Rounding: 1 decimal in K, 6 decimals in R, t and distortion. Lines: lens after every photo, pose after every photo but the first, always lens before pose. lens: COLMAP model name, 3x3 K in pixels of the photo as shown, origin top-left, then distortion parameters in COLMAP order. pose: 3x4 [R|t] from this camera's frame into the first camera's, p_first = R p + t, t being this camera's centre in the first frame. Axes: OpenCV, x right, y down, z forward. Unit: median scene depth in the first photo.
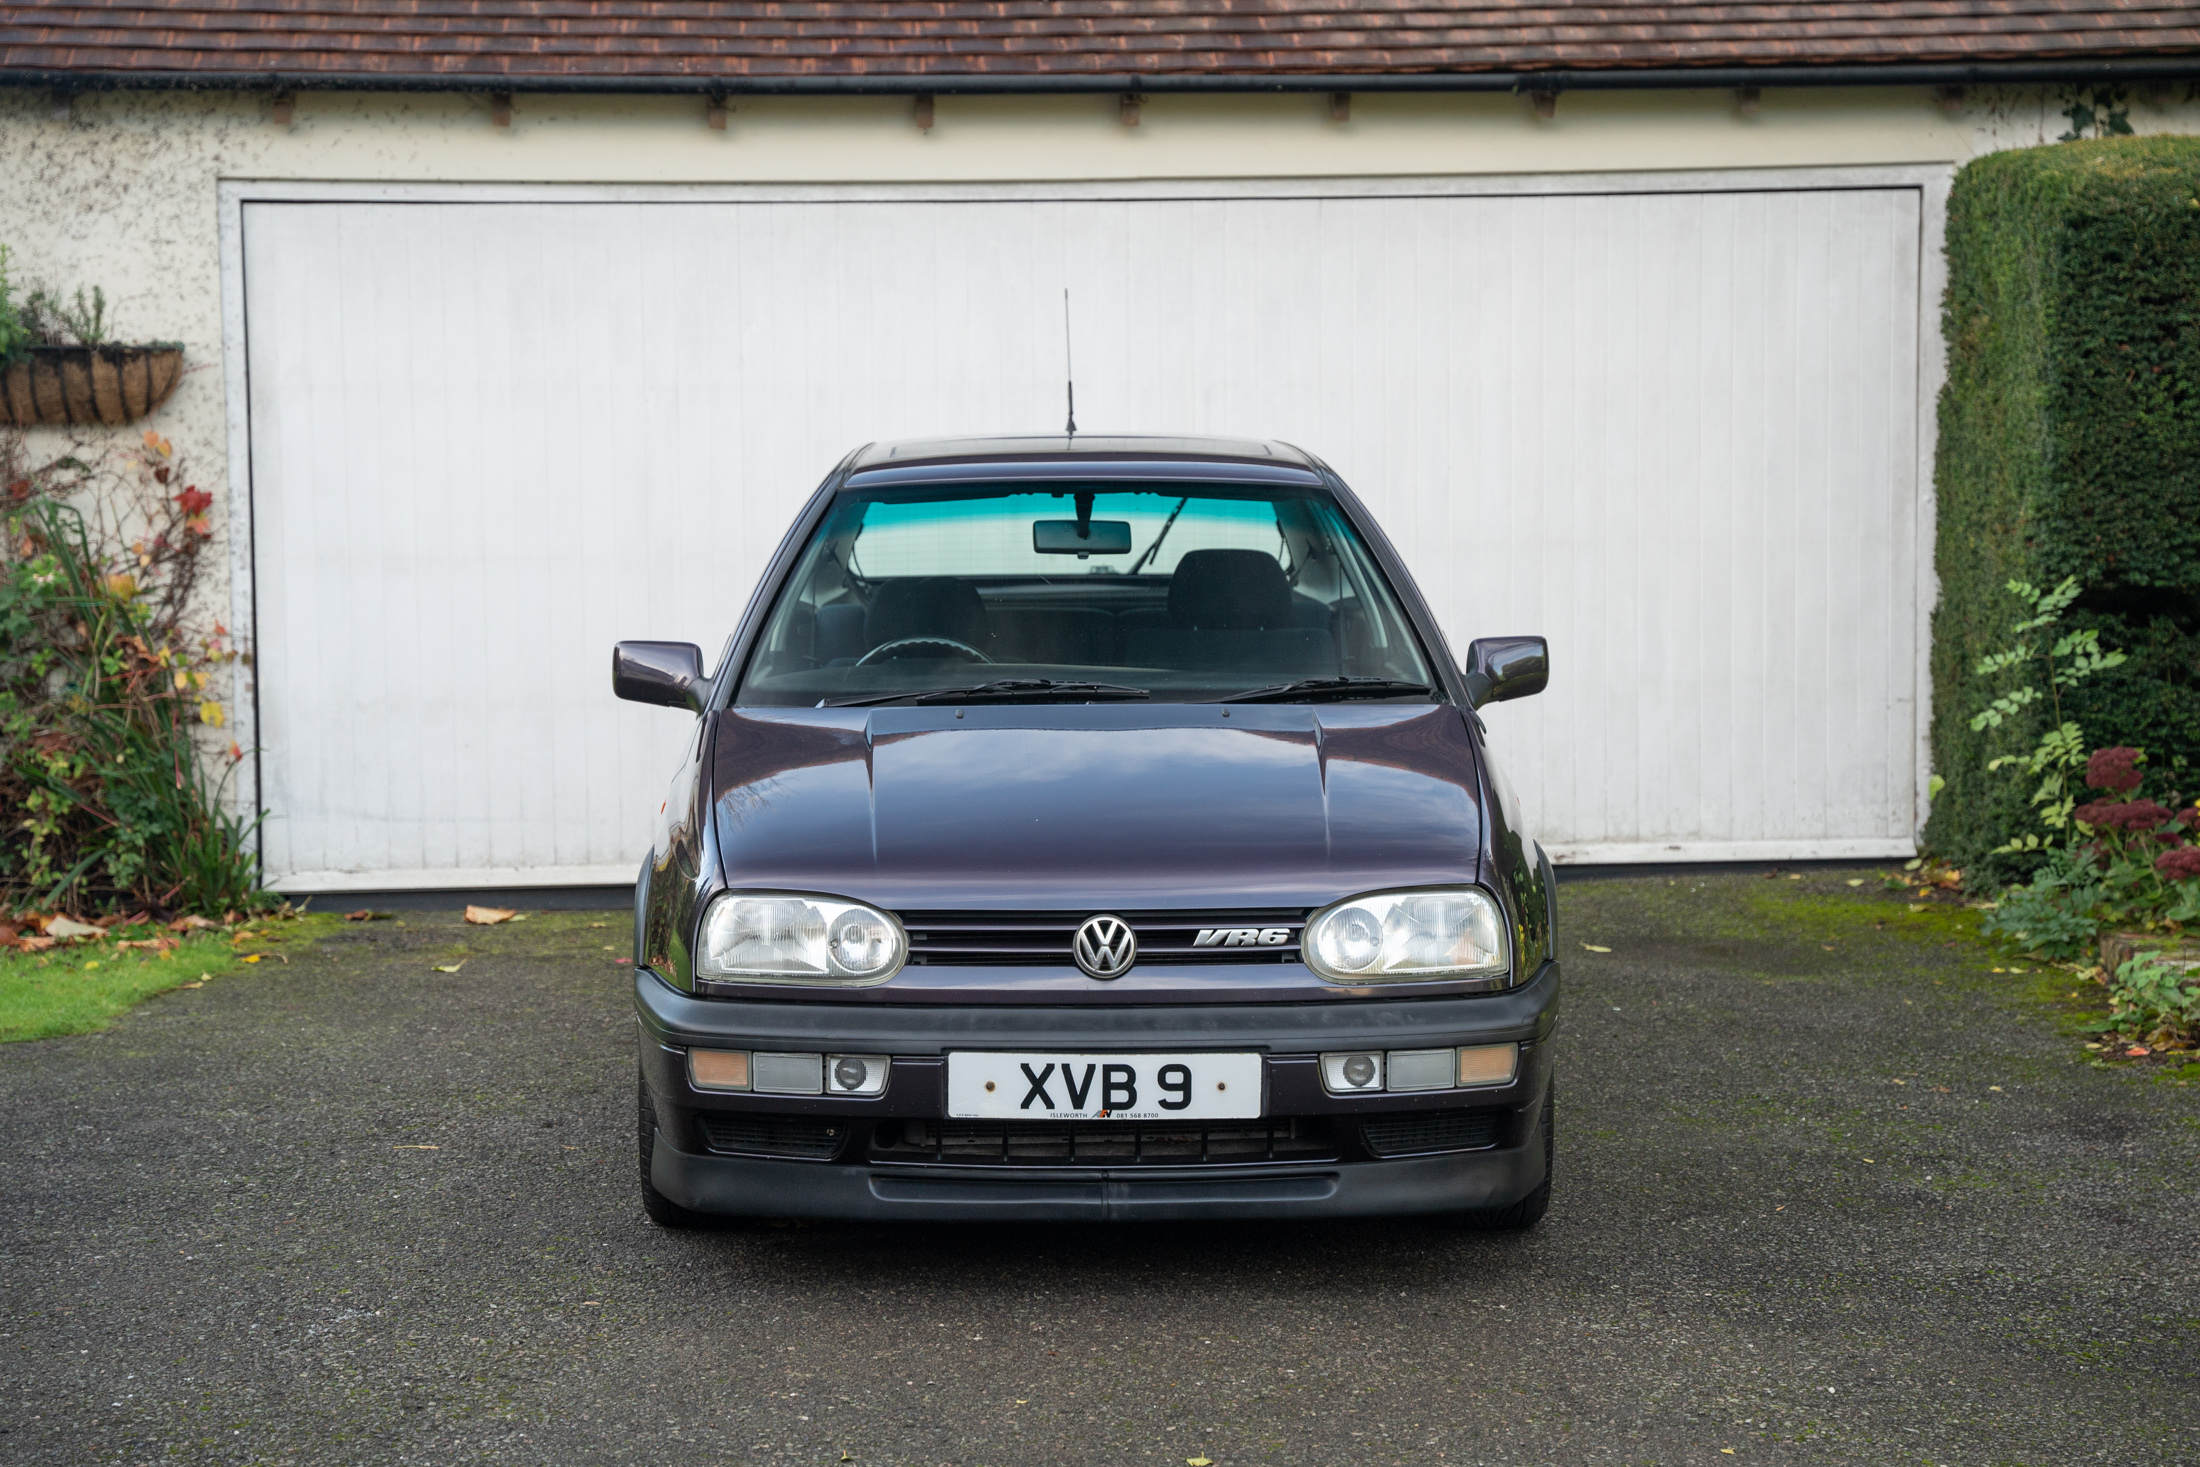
lens RADIAL K [[4237.4, 0, 1132.5], [0, 4237.4, 712.1], [0, 0, 1]] dist [0.254384, 0.300628]
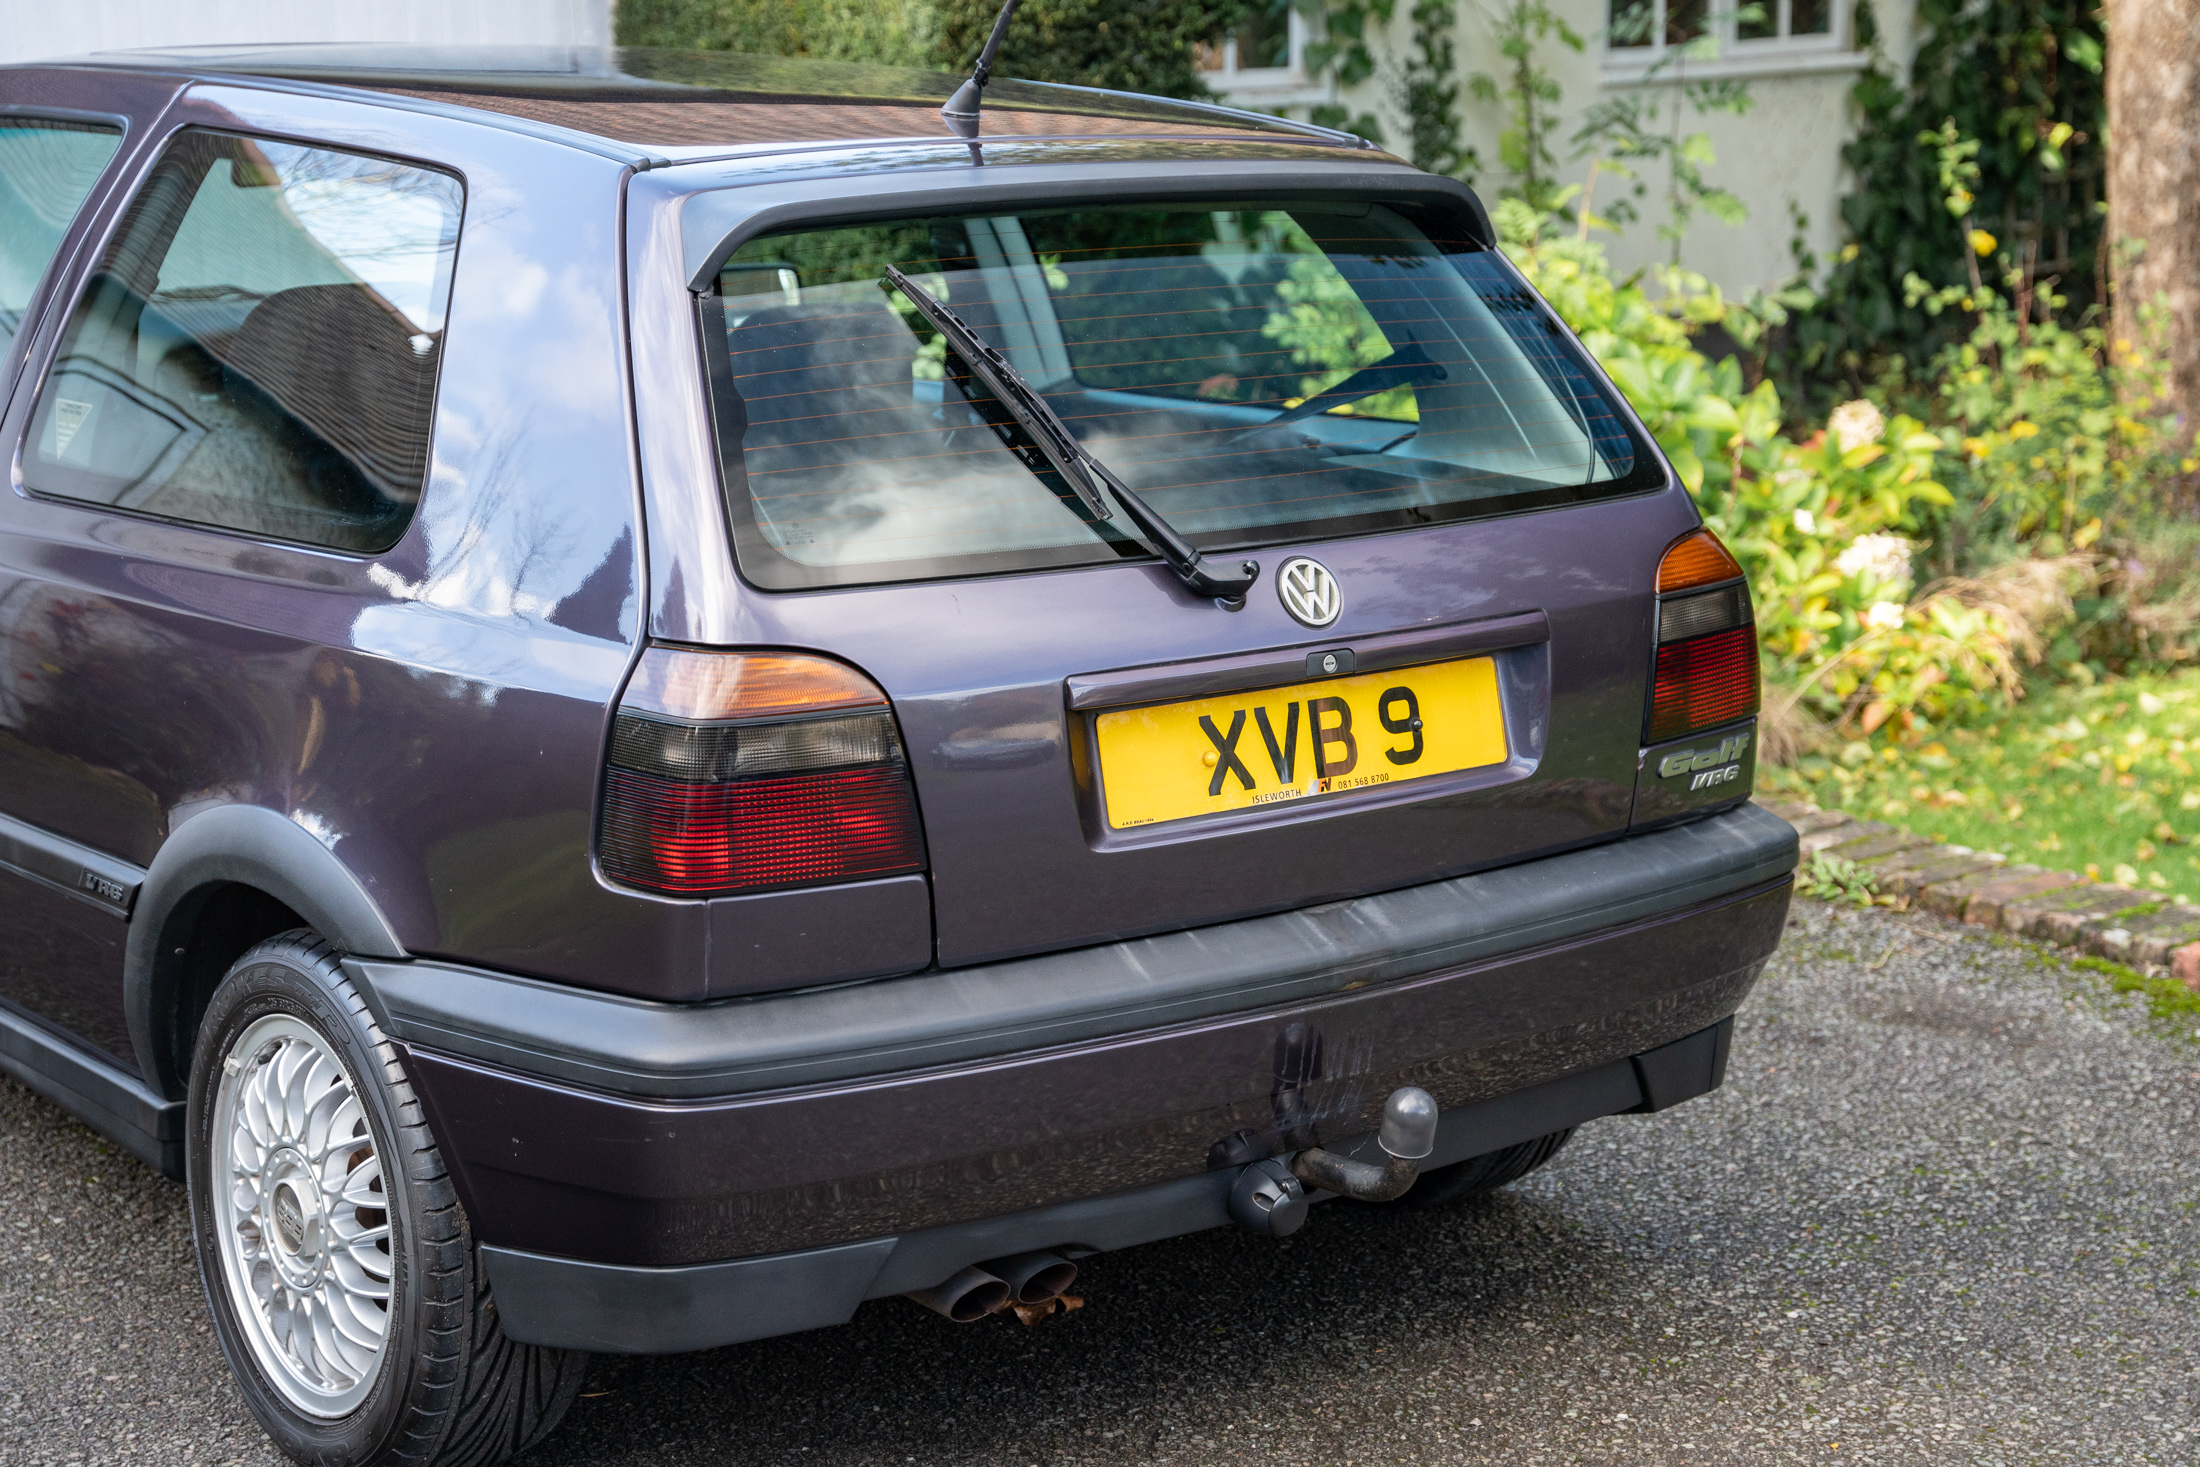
lens RADIAL K [[3802.6, 0, 1174.9], [0, 3802.6, 775.3], [0, 0, 1]] dist [0.154163, 0.128827]
pose [[0.798384, -0.139310, 0.585813, -0.175761], [0.057488, 0.986060, 0.156143, -0.029476], [-0.599399, -0.090985, 0.795263, 0.362068]]
